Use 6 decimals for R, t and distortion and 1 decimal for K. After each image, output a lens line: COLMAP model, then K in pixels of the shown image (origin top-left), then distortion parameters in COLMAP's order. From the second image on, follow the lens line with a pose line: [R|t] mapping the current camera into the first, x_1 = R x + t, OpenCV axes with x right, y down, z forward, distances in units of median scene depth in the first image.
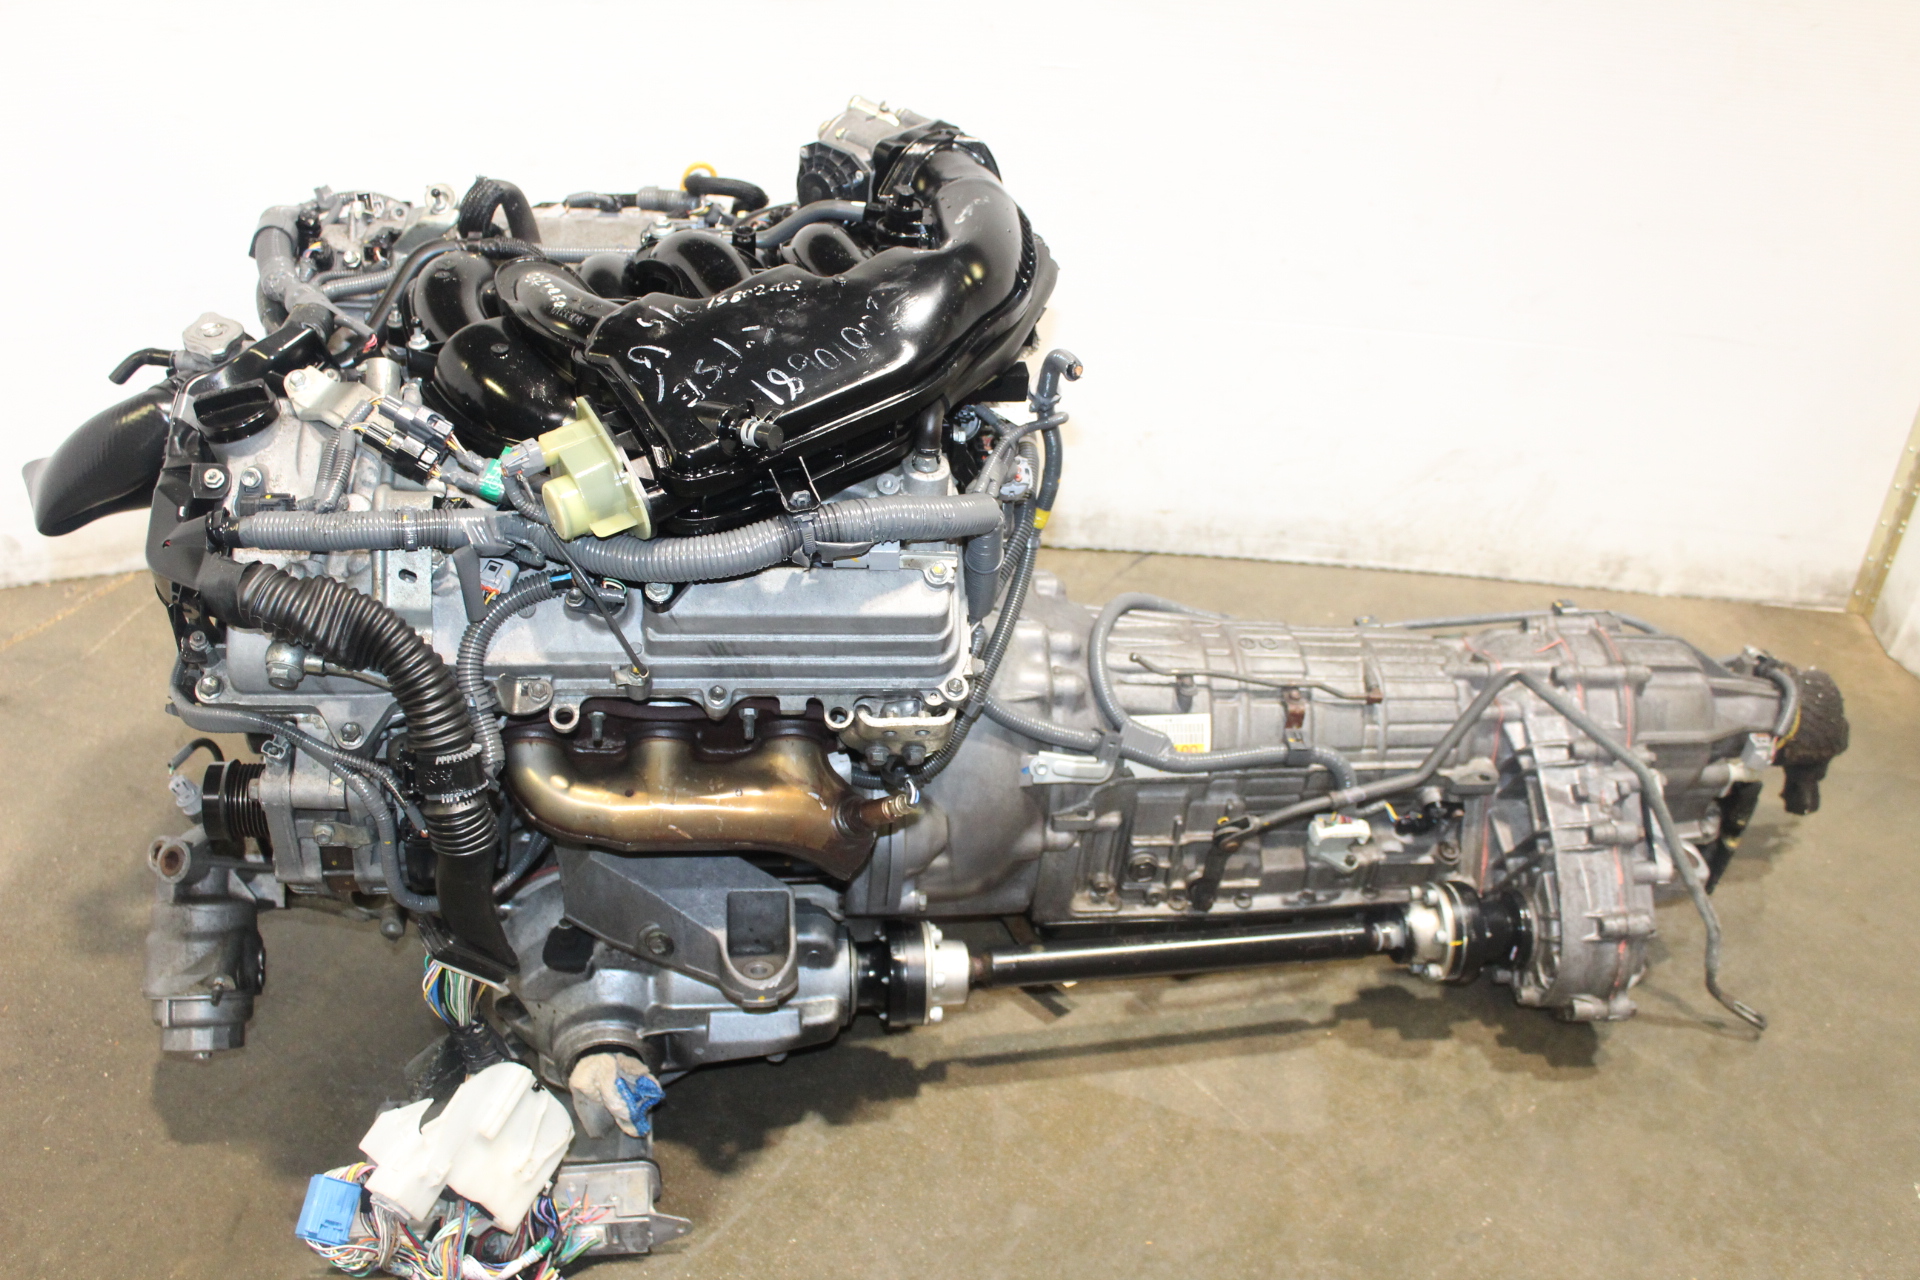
lens RADIAL K [[1852.9, 0, 957.1], [0, 1852.9, 634.1], [0, 0, 1]] dist [-0.151990, 0.182846]
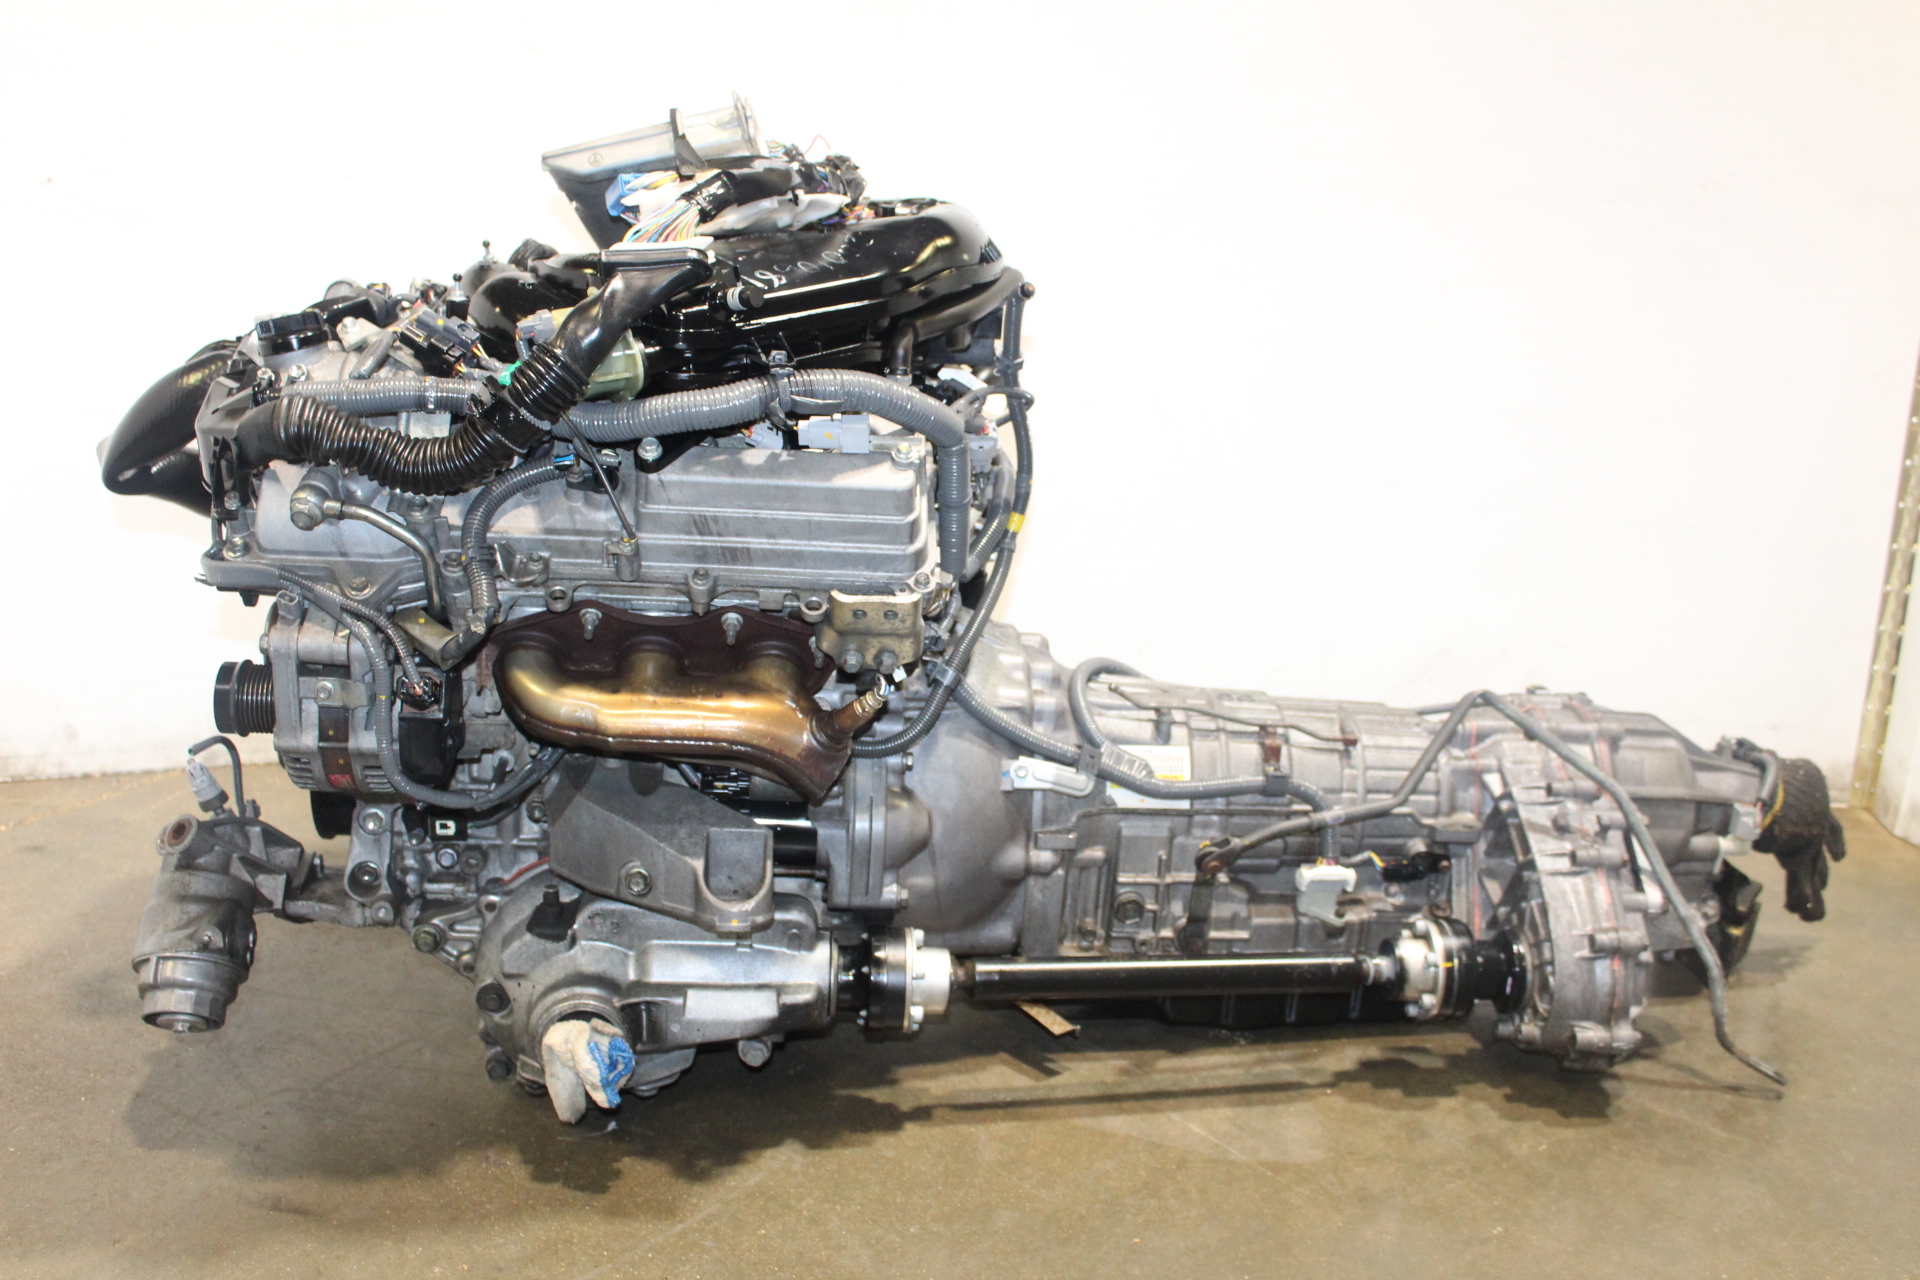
lens RADIAL K [[1852.9, 0, 957.1], [0, 1852.9, 634.1], [0, 0, 1]] dist [-0.151990, 0.182846]
pose [[0.999344, -0.007185, -0.035490, 0.044736], [-0.004787, 0.945302, -0.326160, 0.322287], [0.035892, 0.326116, 0.944648, -0.000706]]
